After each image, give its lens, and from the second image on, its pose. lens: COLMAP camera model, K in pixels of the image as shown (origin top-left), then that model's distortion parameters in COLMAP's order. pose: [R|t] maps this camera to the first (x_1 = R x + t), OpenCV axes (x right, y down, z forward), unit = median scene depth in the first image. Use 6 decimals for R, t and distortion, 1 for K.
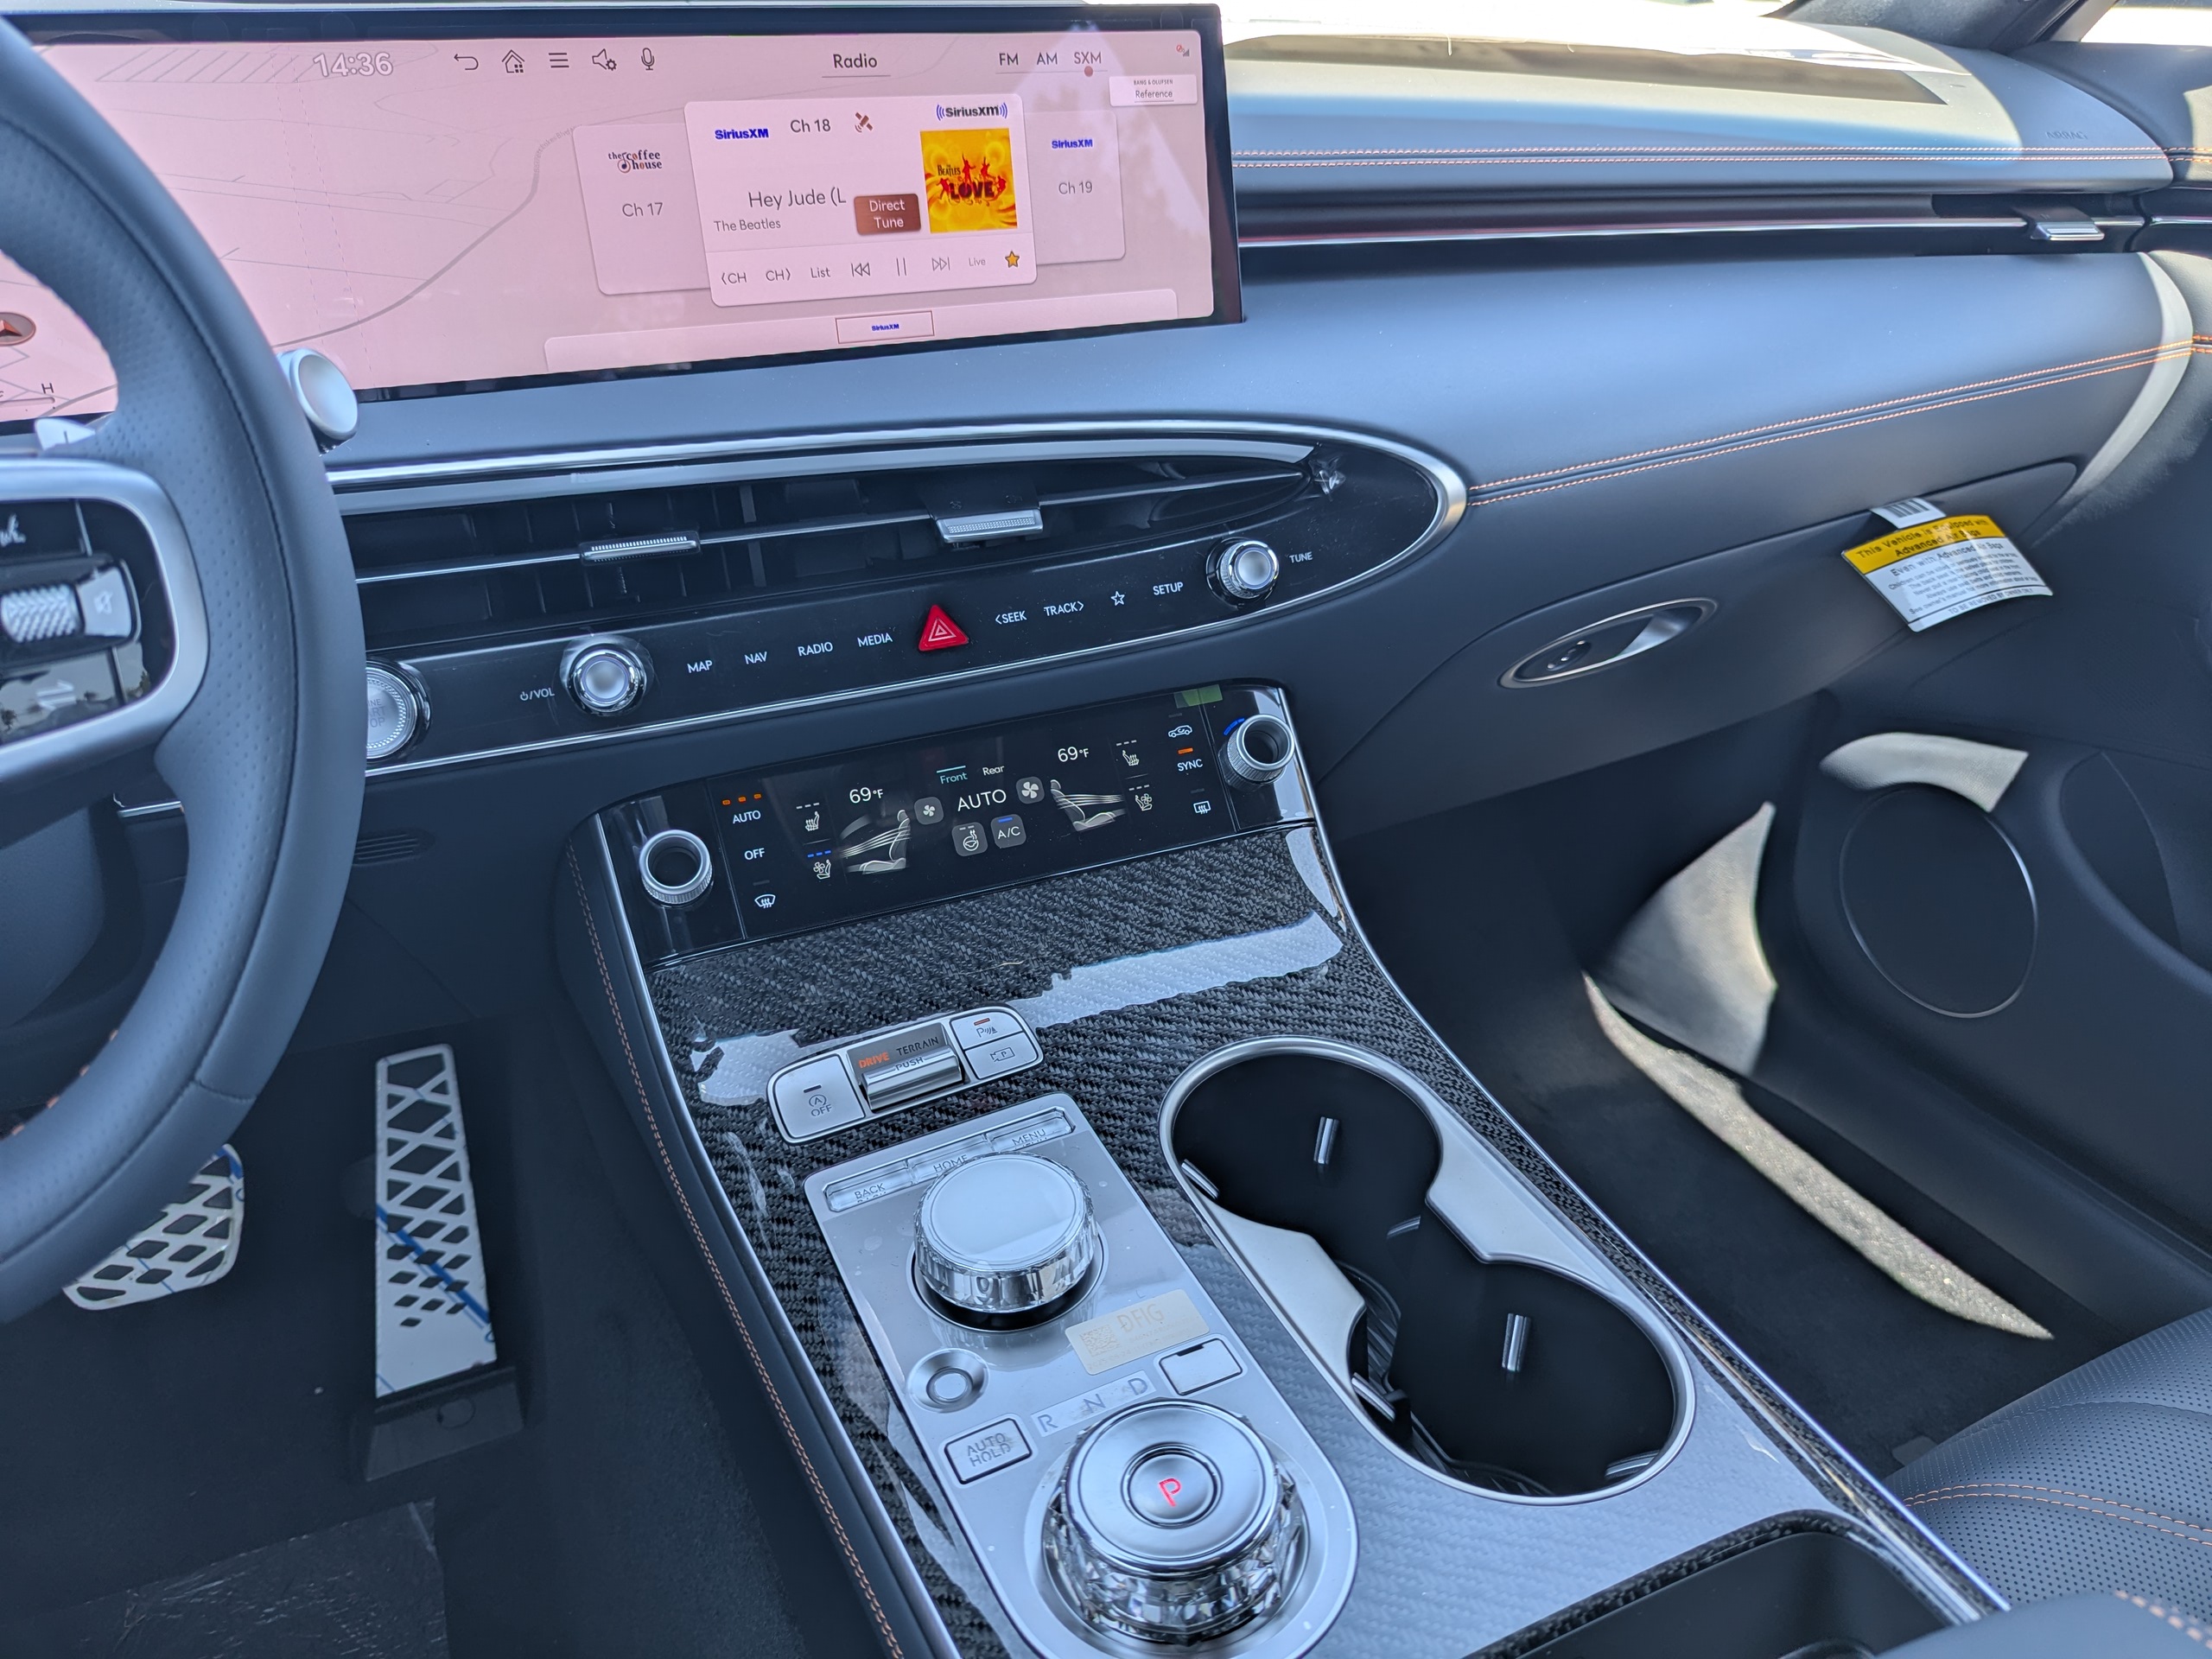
lens RADIAL K [[1601.7, 0, 1103.7], [0, 1601.7, 831.3], [0, 0, 1]] dist [0.022970, -0.010082]
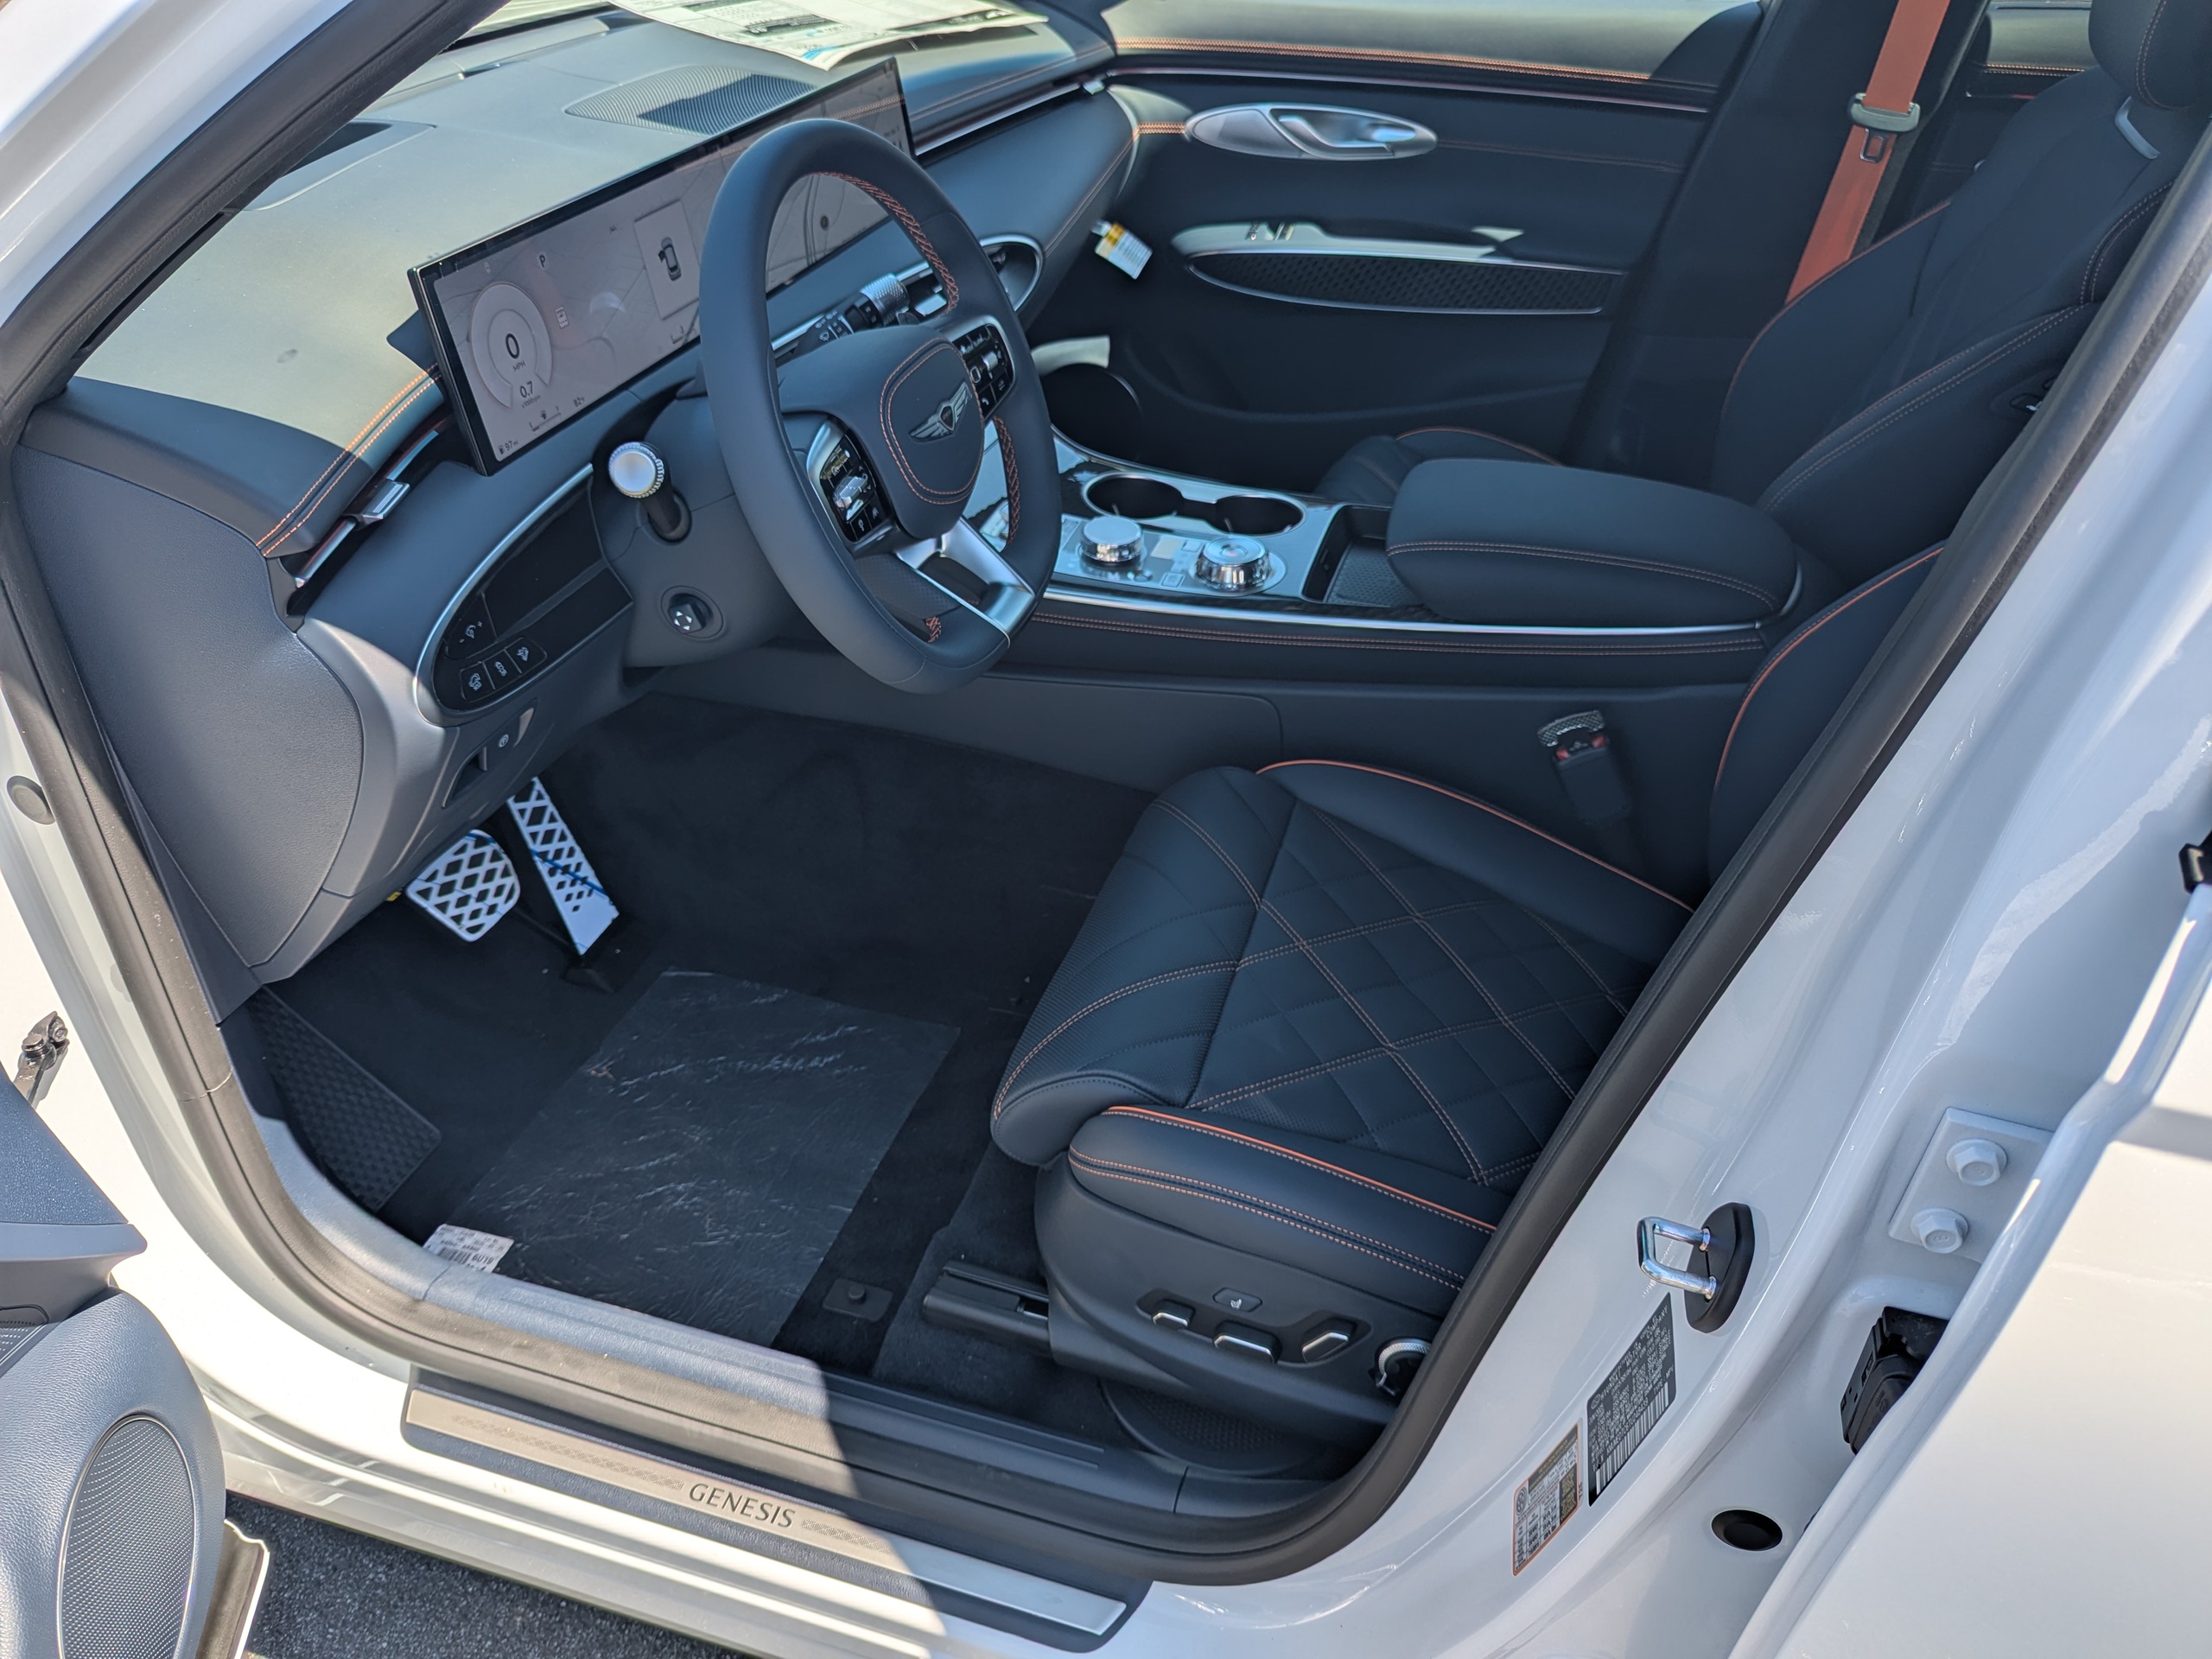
lens RADIAL K [[1601.7, 0, 1088.5], [0, 1601.7, 825.5], [0, 0, 1]] dist [0.022970, -0.010082]
pose [[0.672575, -0.417166, 0.611241, -1.632109], [0.326962, 0.908492, 0.260267, -0.035262], [-0.663882, 0.024804, 0.747426, -0.867828]]
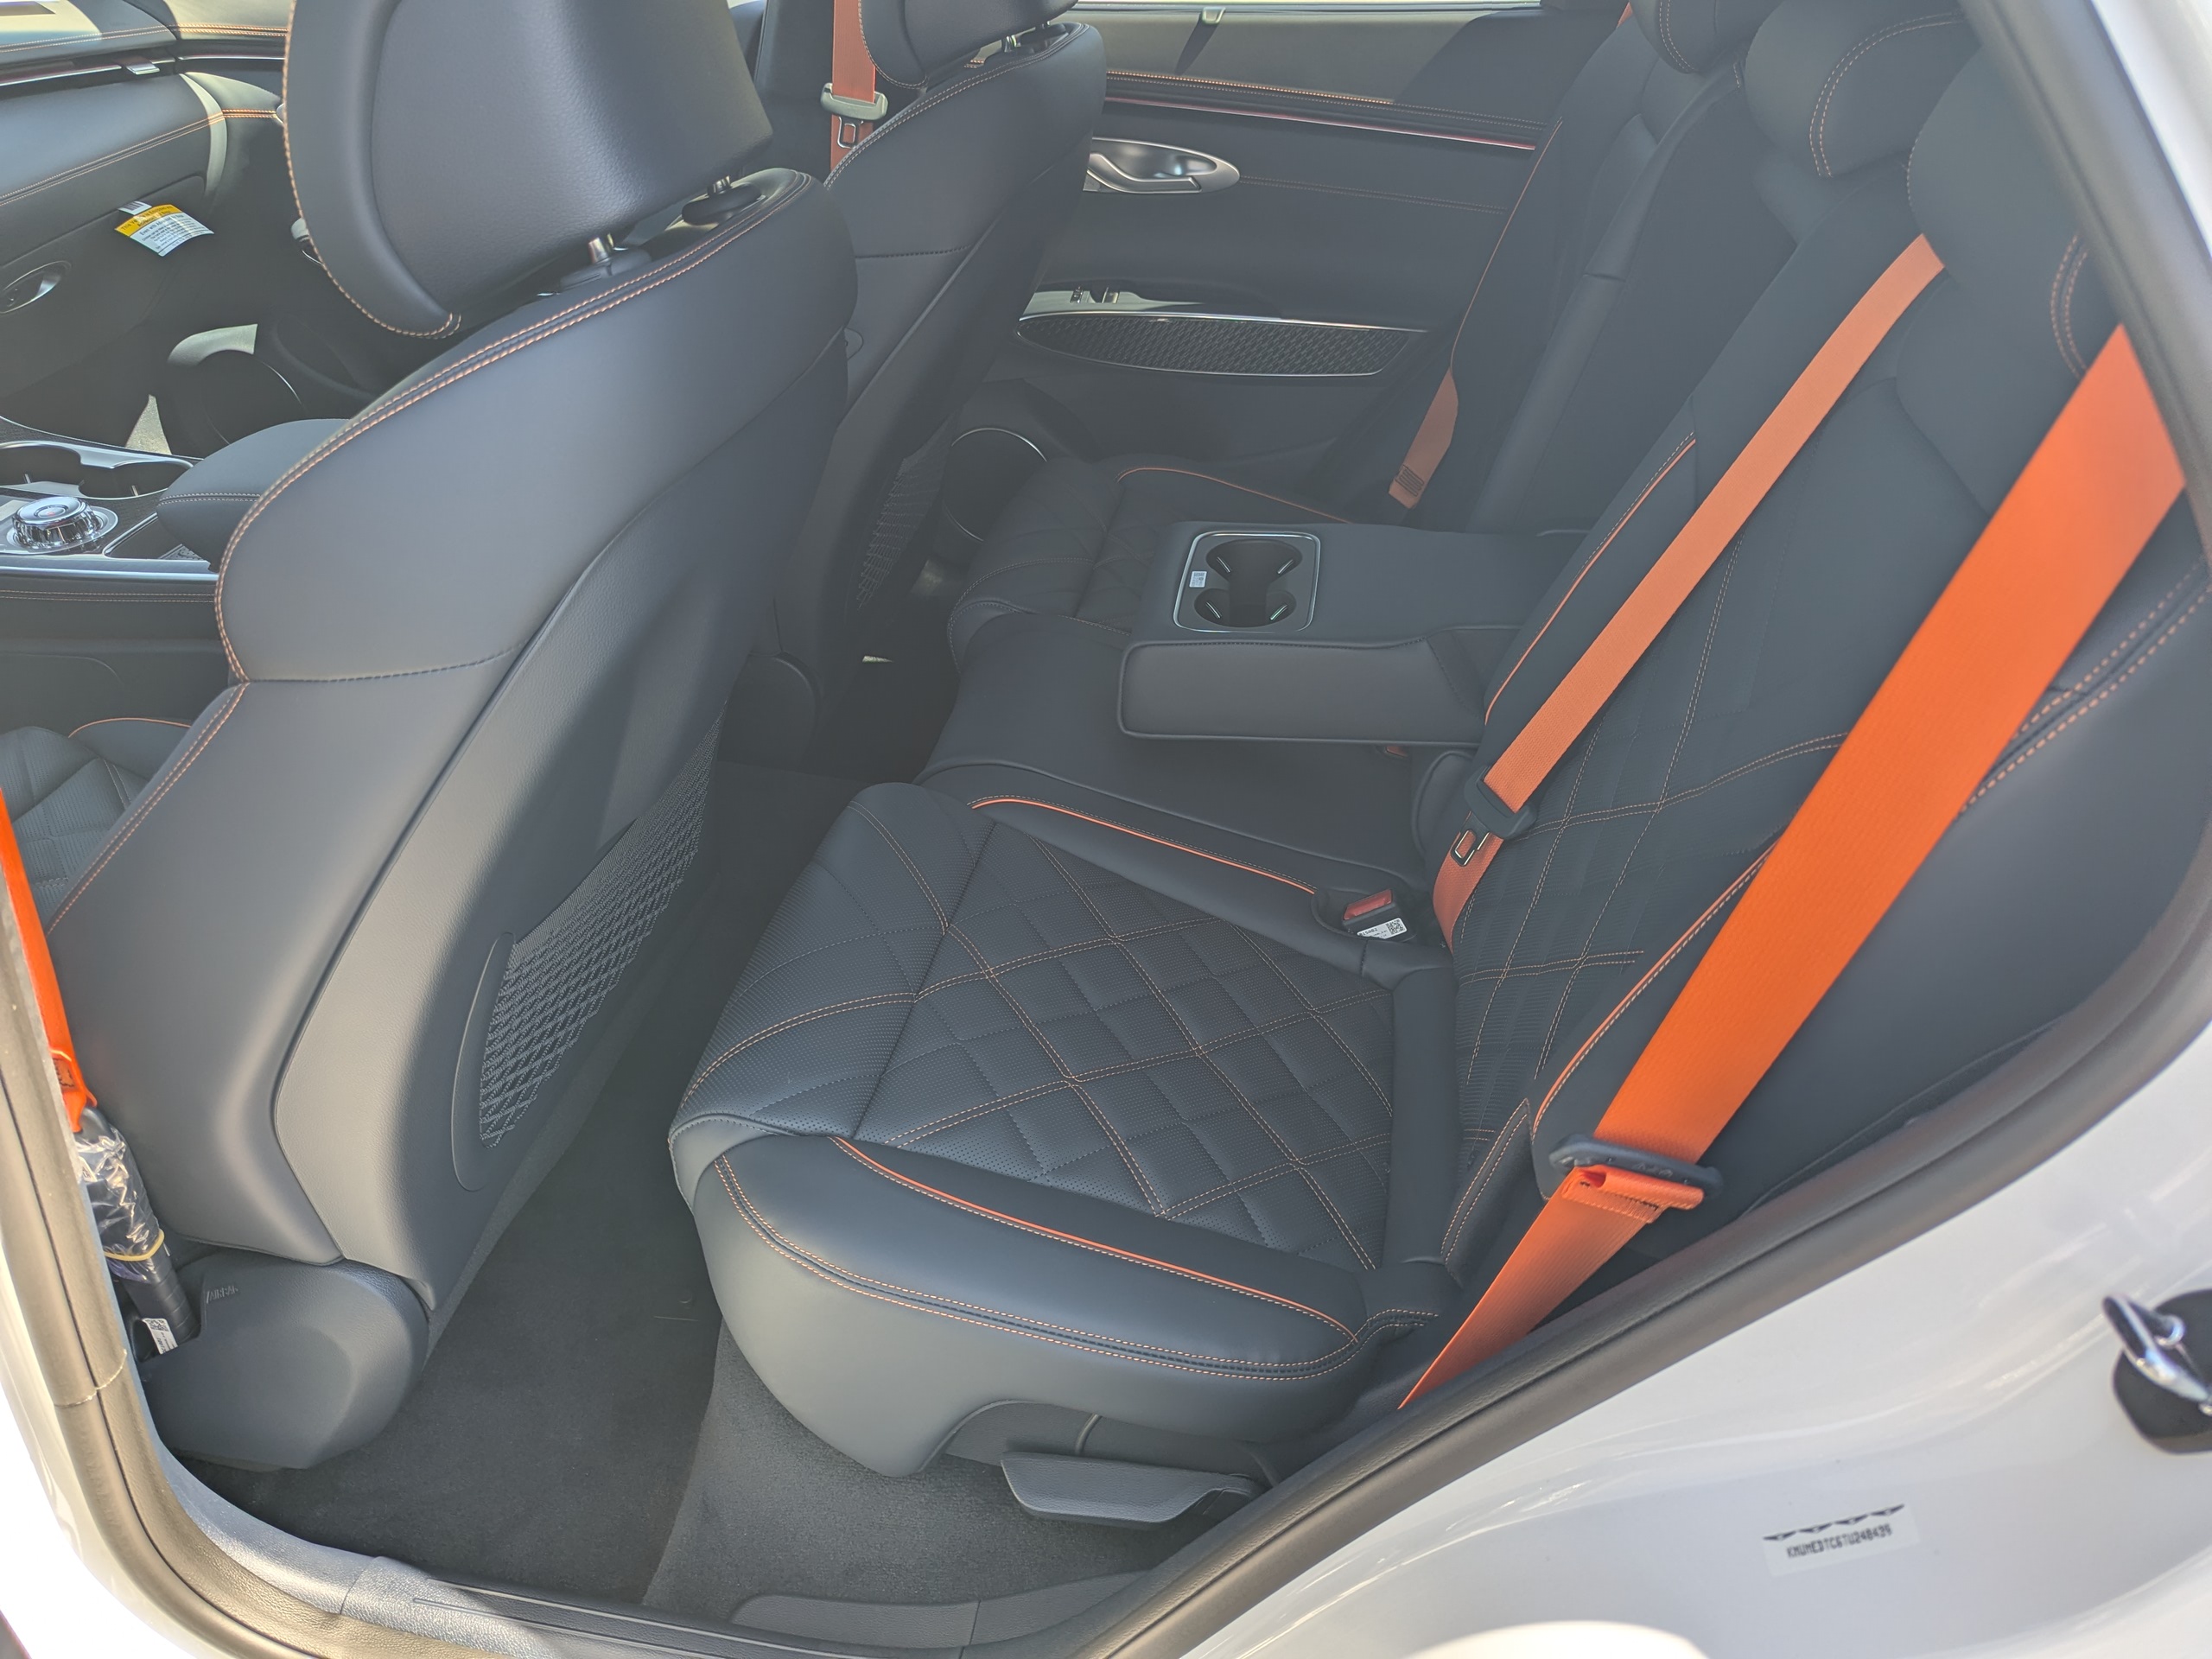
lens RADIAL K [[1591.4, 0, 1104.8], [0, 1591.4, 830.4], [0, 0, 1]] dist [-0.000898, -0.001484]
pose [[0.561785, -0.437173, 0.702337, -0.894294], [0.332576, 0.896691, 0.292129, 0.505437], [-0.757490, 0.069467, 0.649140, -1.850966]]
